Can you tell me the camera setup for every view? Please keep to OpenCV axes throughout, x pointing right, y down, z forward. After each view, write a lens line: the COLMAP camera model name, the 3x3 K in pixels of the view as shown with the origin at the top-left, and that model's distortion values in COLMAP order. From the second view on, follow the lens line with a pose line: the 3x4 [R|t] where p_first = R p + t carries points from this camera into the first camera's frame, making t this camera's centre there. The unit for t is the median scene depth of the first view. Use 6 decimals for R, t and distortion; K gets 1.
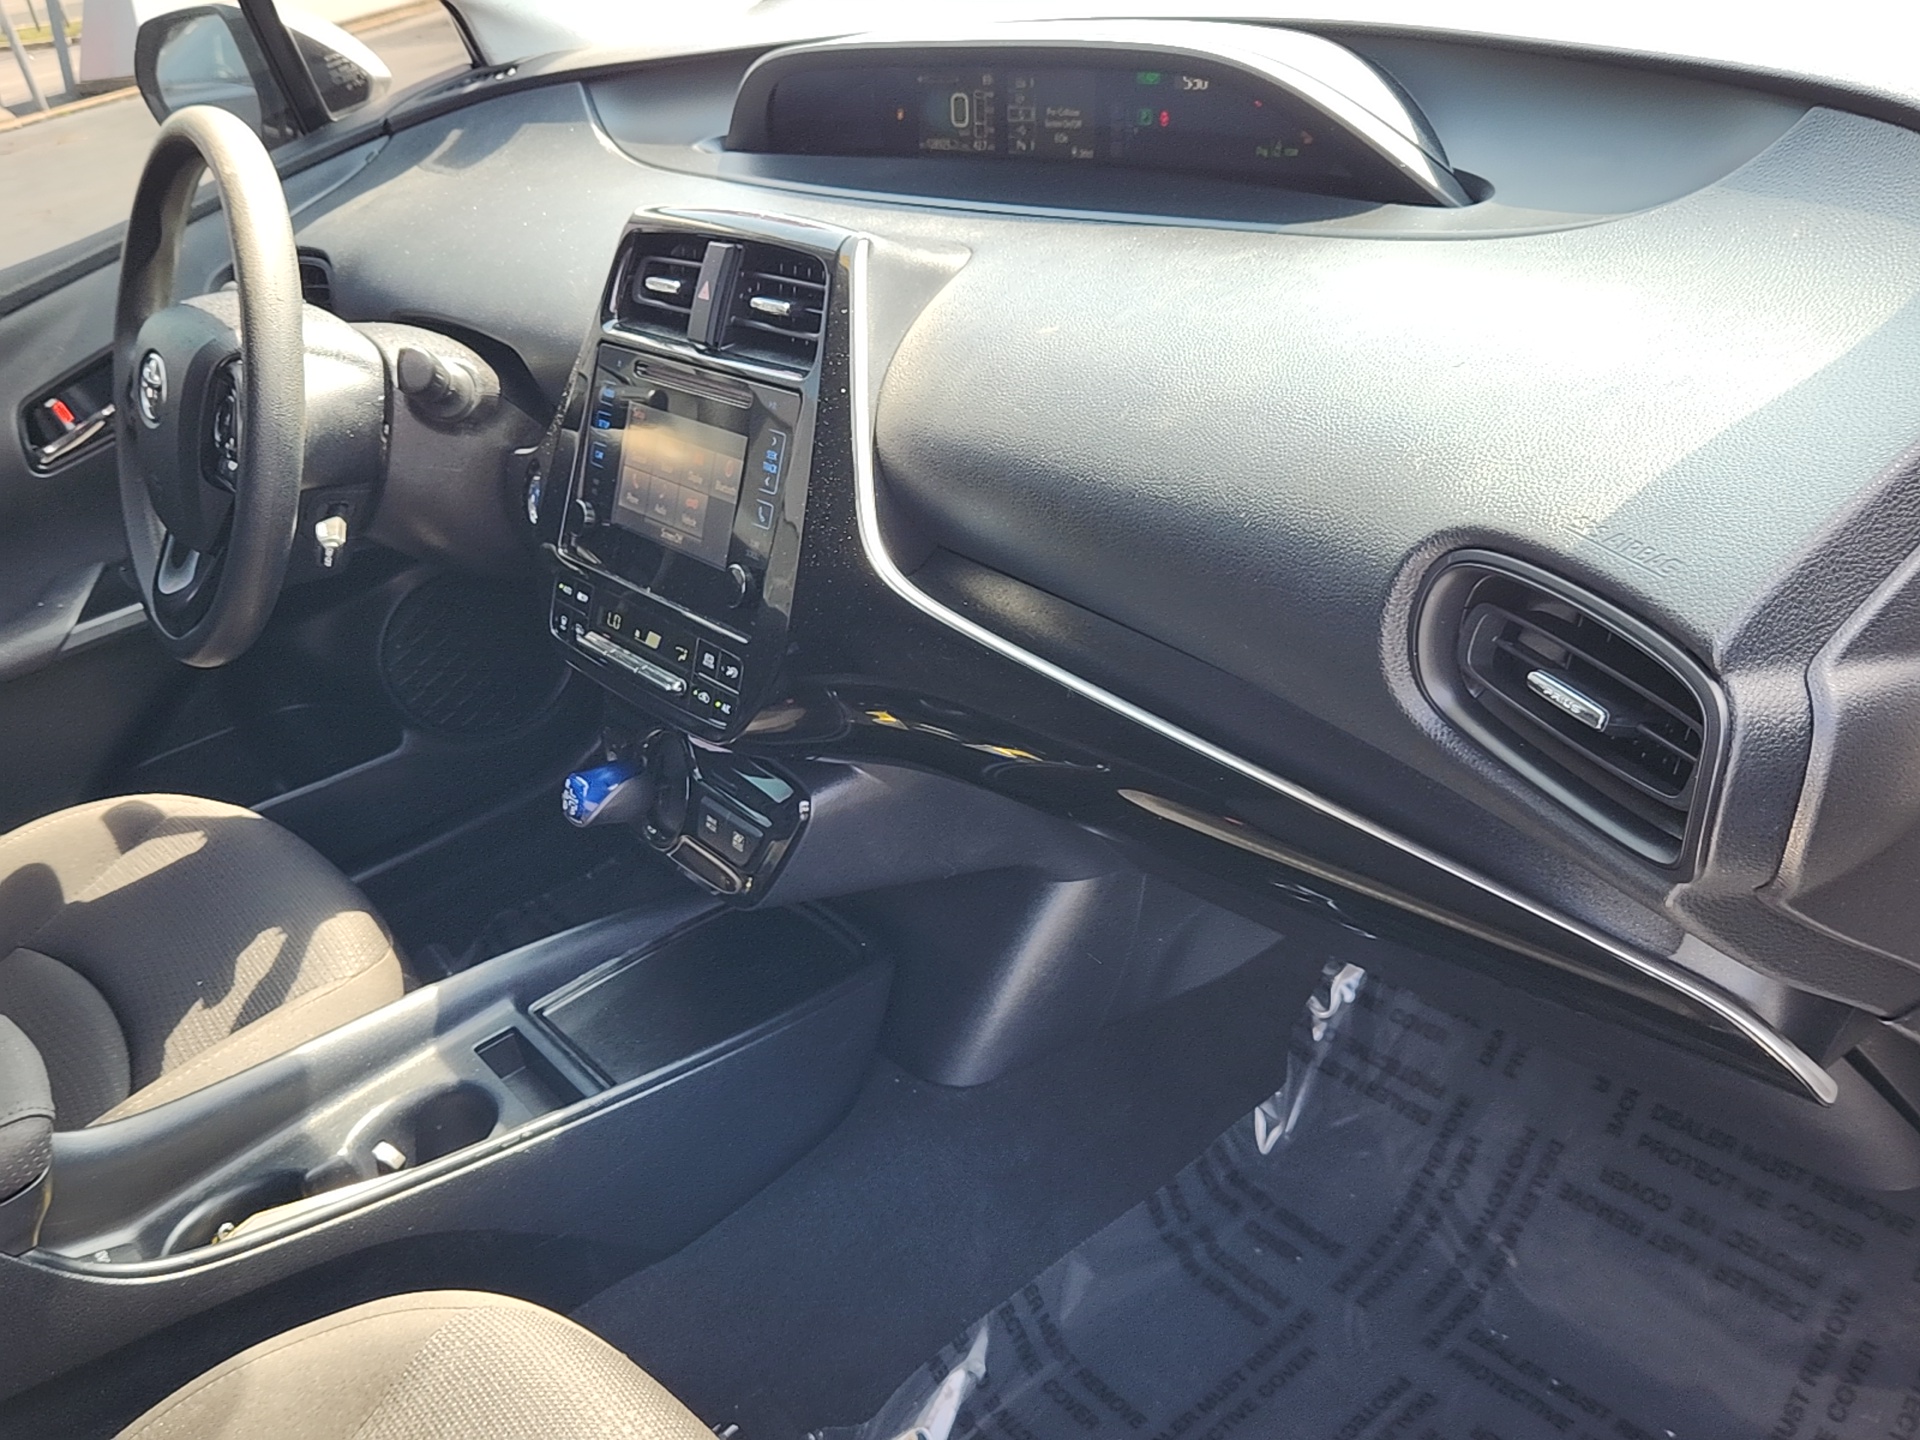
lens RADIAL K [[1795.3, 0, 963.0], [0, 1795.3, 701.3], [0, 0, 1]] dist [0.074339, -0.106409]
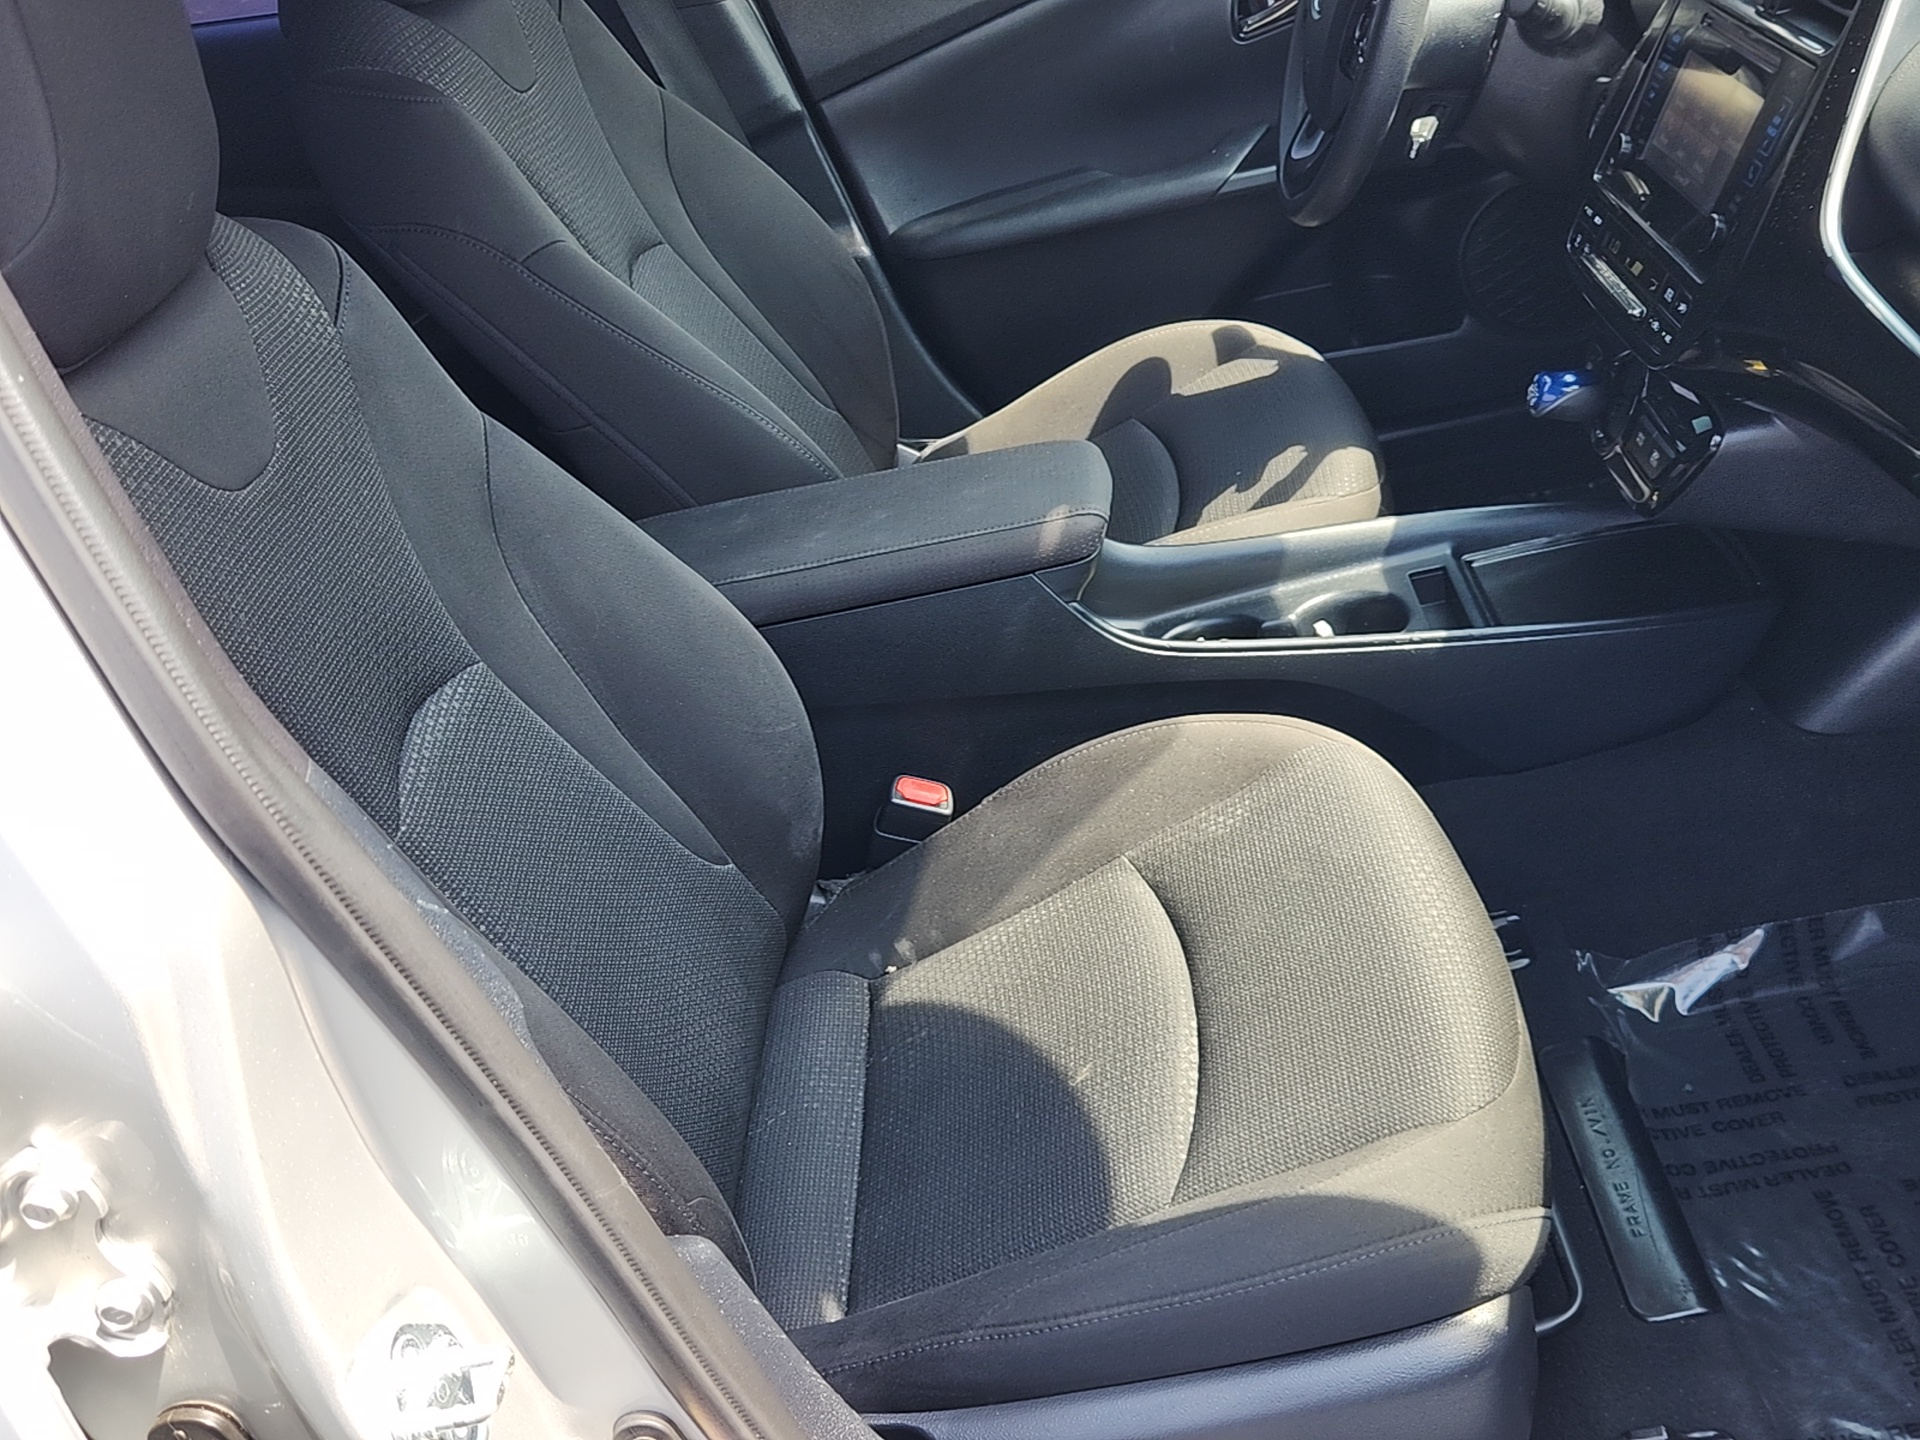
lens RADIAL K [[1795.3, 0, 963.0], [0, 1795.3, 701.3], [0, 0, 1]] dist [0.074339, -0.106409]
pose [[0.796888, 0.319260, -0.512877, 0.150413], [-0.201728, 0.940849, 0.272231, -0.002247], [0.569452, -0.113476, 0.814154, -0.200403]]
